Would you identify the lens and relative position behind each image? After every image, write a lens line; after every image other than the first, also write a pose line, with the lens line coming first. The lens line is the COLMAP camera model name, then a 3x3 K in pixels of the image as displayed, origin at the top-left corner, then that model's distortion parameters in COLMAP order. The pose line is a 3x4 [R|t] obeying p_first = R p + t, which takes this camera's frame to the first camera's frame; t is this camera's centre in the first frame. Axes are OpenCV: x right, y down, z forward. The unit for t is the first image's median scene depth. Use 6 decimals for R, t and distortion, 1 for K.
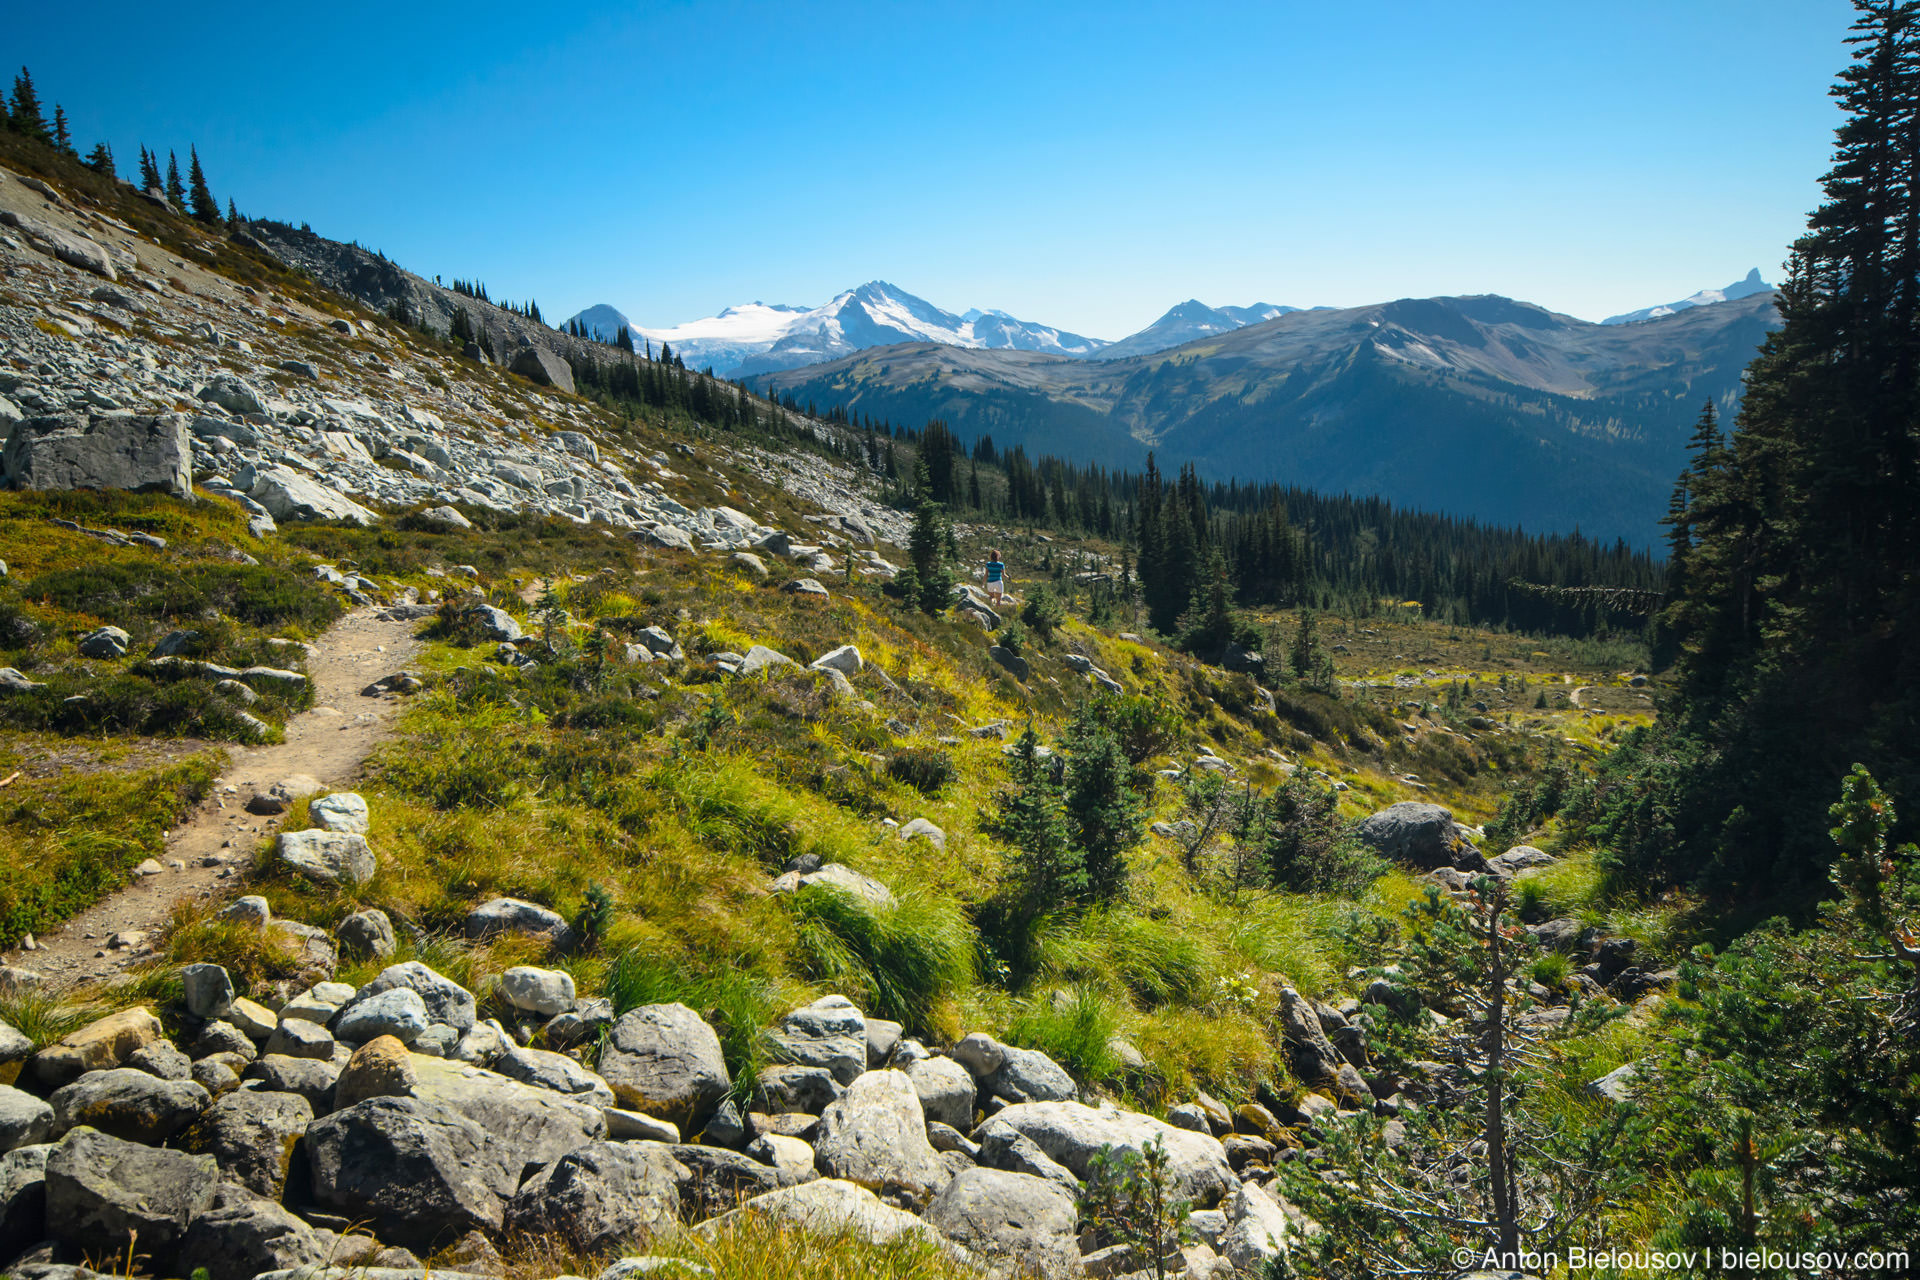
lens RADIAL K [[1305.6, 0, 955.1], [0, 1305.6, 652.5], [0, 0, 1]] dist [0.016203, 0.004686]
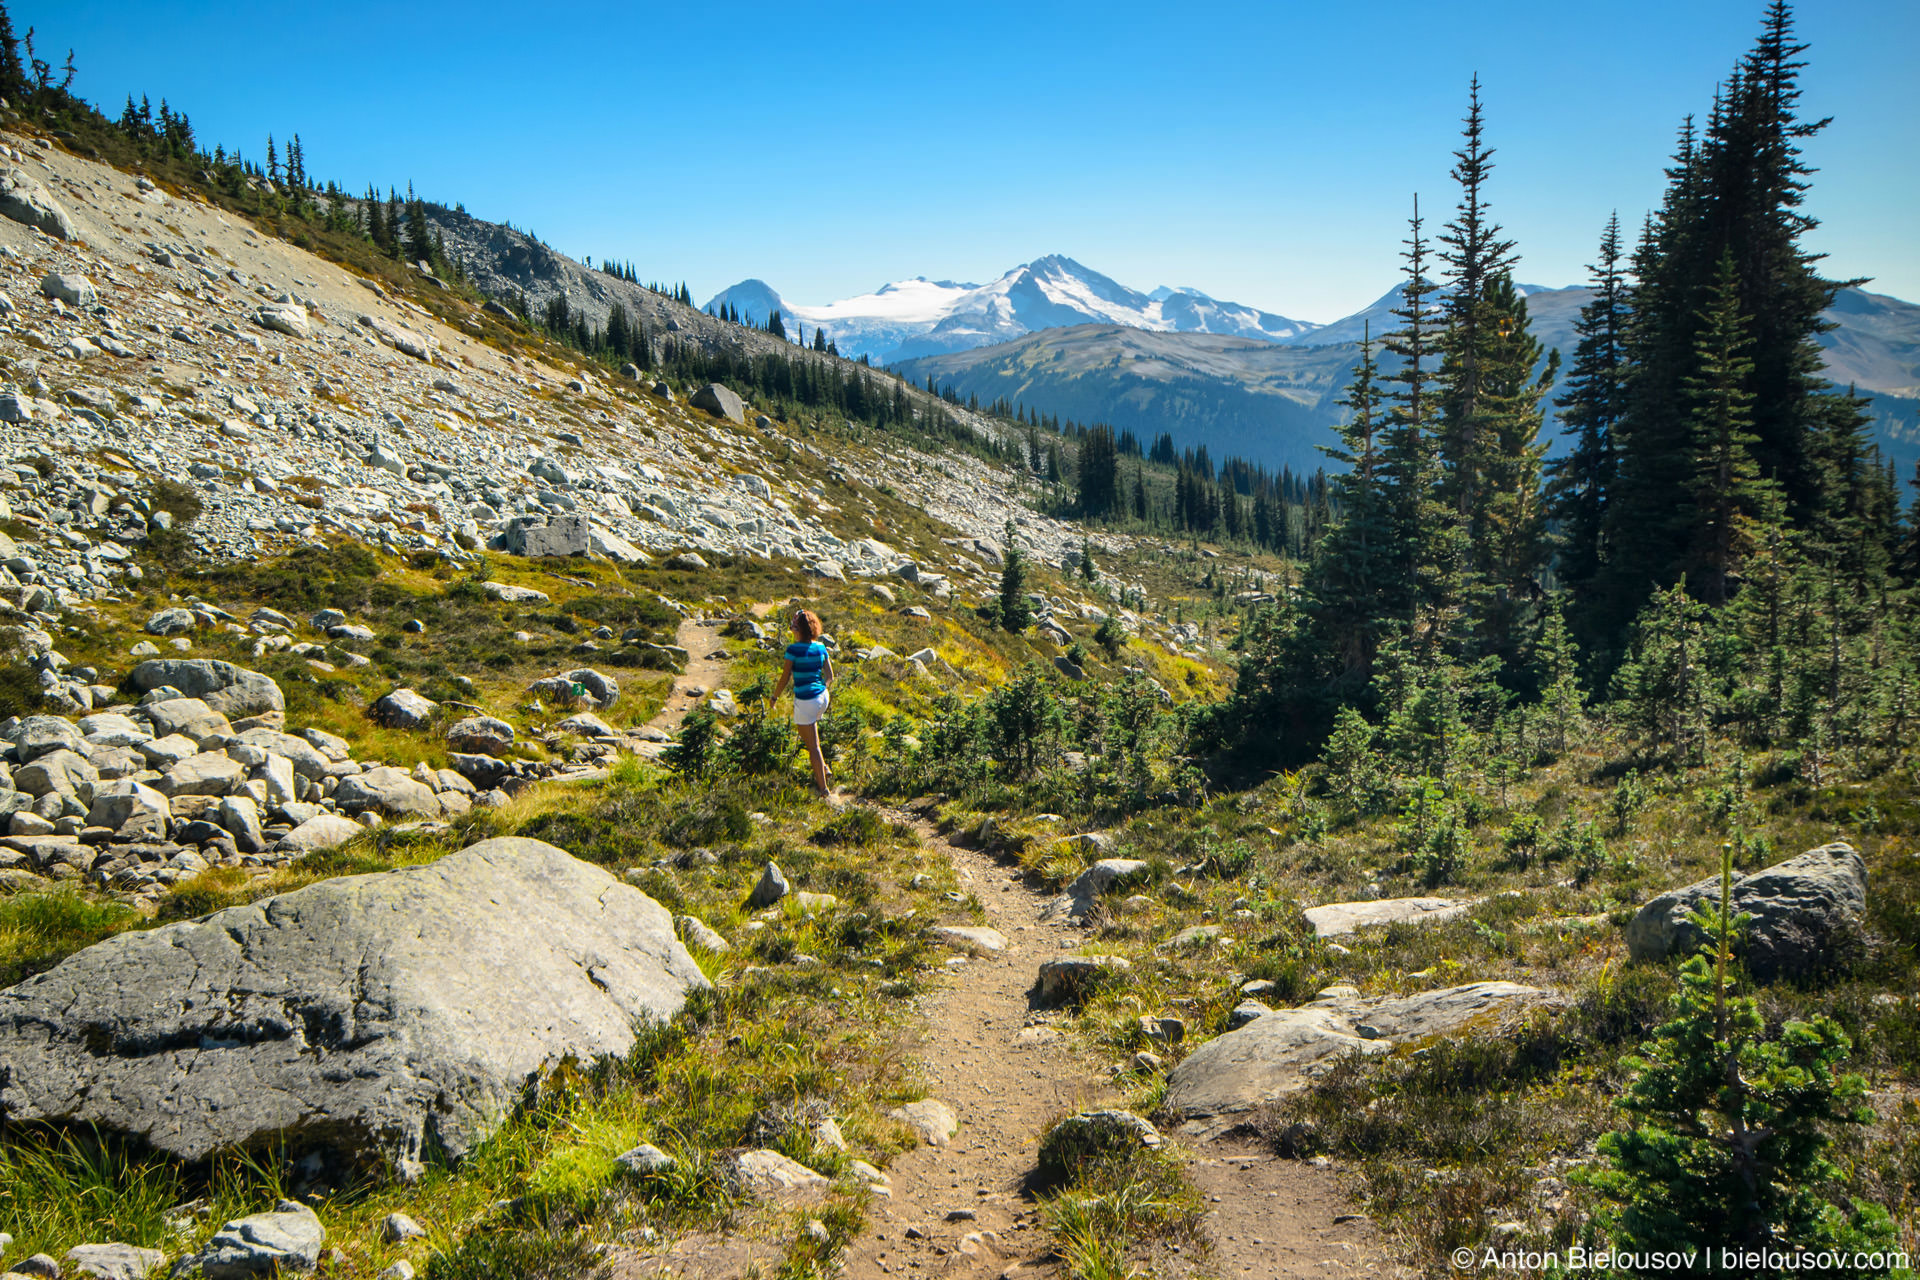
lens RADIAL K [[1471.2, 0, 949.3], [0, 1471.2, 641.7], [0, 0, 1]] dist [0.033752, 0.000180]
pose [[0.992053, 0.036248, -0.120488, 0.049017], [-0.038656, 0.999096, -0.017702, 0.005340], [0.119737, 0.022219, 0.992557, -0.261500]]
